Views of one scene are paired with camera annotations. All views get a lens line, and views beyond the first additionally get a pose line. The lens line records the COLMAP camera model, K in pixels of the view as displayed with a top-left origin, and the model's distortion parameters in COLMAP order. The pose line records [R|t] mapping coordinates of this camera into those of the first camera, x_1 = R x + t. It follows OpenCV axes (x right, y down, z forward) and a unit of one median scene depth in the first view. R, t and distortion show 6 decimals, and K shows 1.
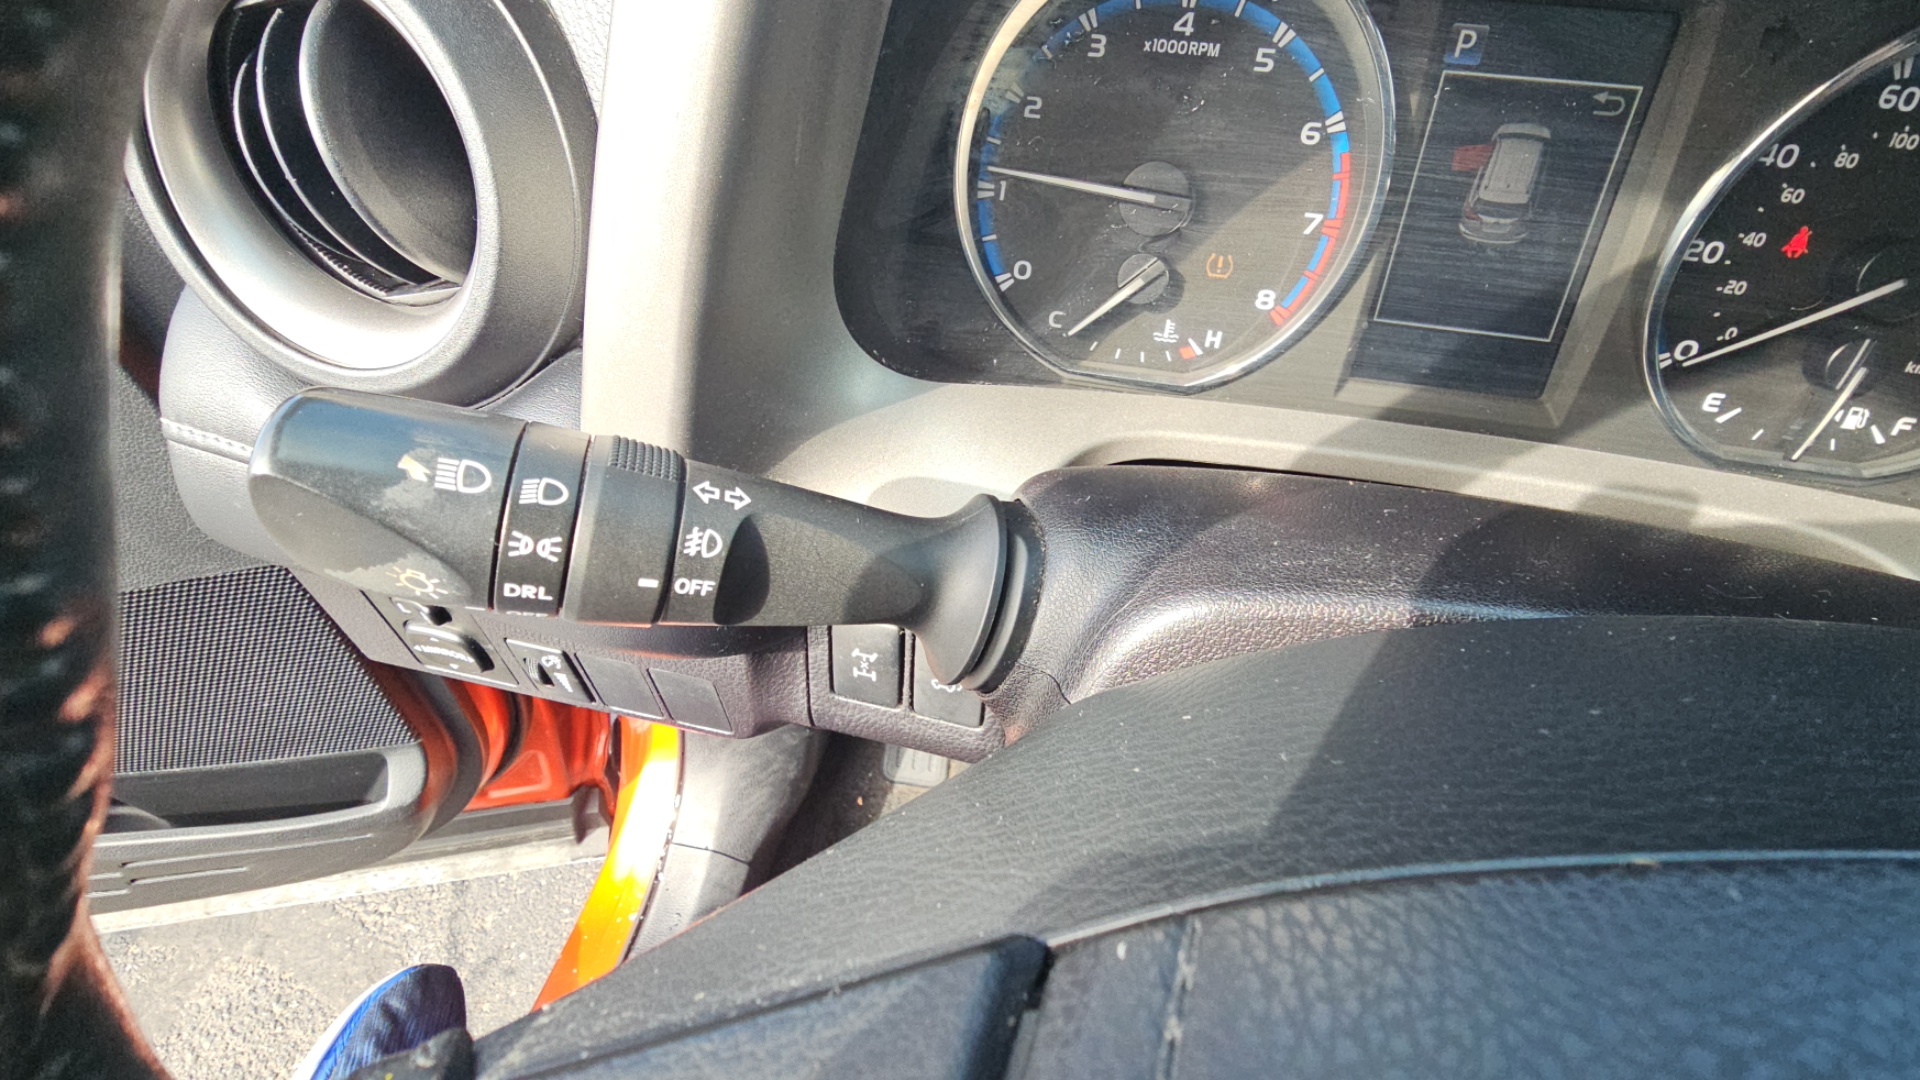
lens RADIAL K [[851.9, 0, 975.4], [0, 851.9, 547.7], [0, 0, 1]] dist [0.008407, -0.007215]
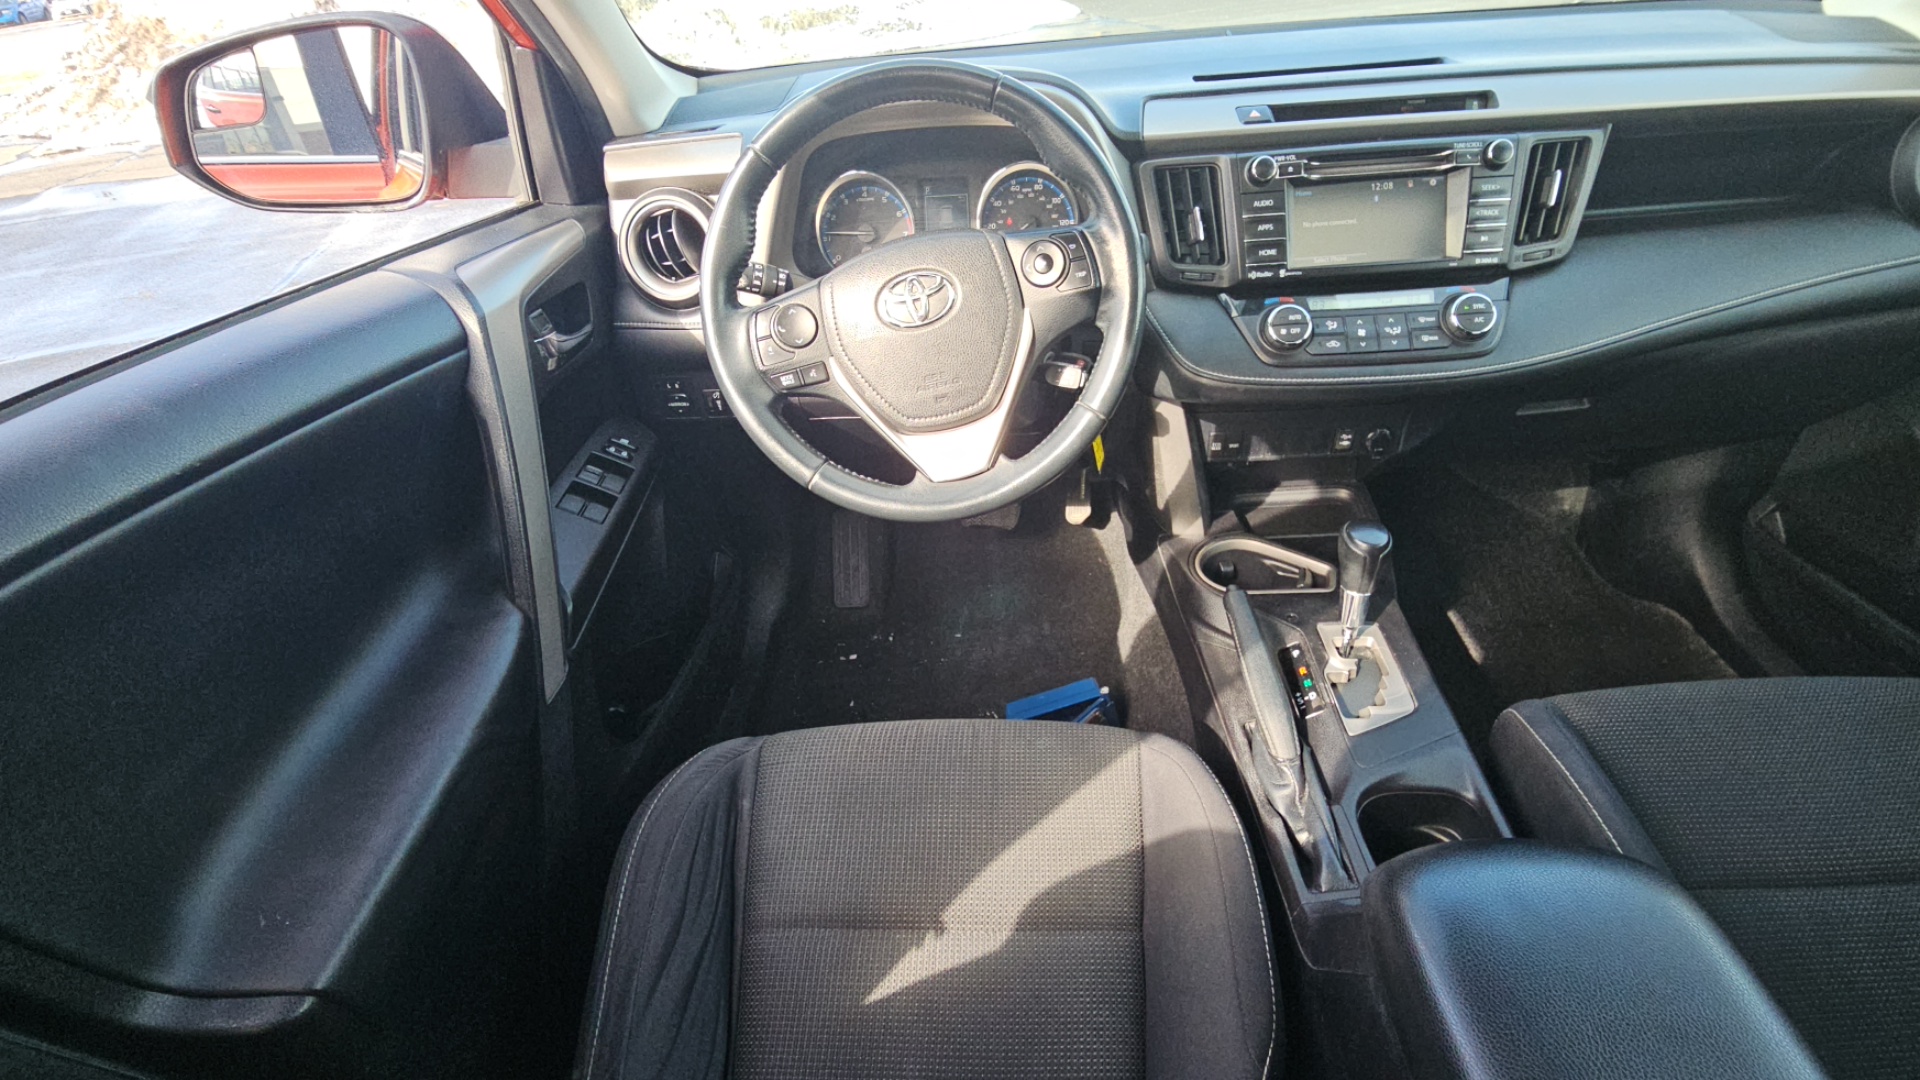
lens RADIAL K [[851.9, 0, 977.7], [0, 851.9, 542.7], [0, 0, 1]] dist [0.008407, -0.007215]
pose [[0.980221, -0.166147, 0.107524, 0.044018], [0.184122, 0.964824, -0.187654, 1.778028], [-0.072563, 0.203740, 0.976332, -2.571672]]
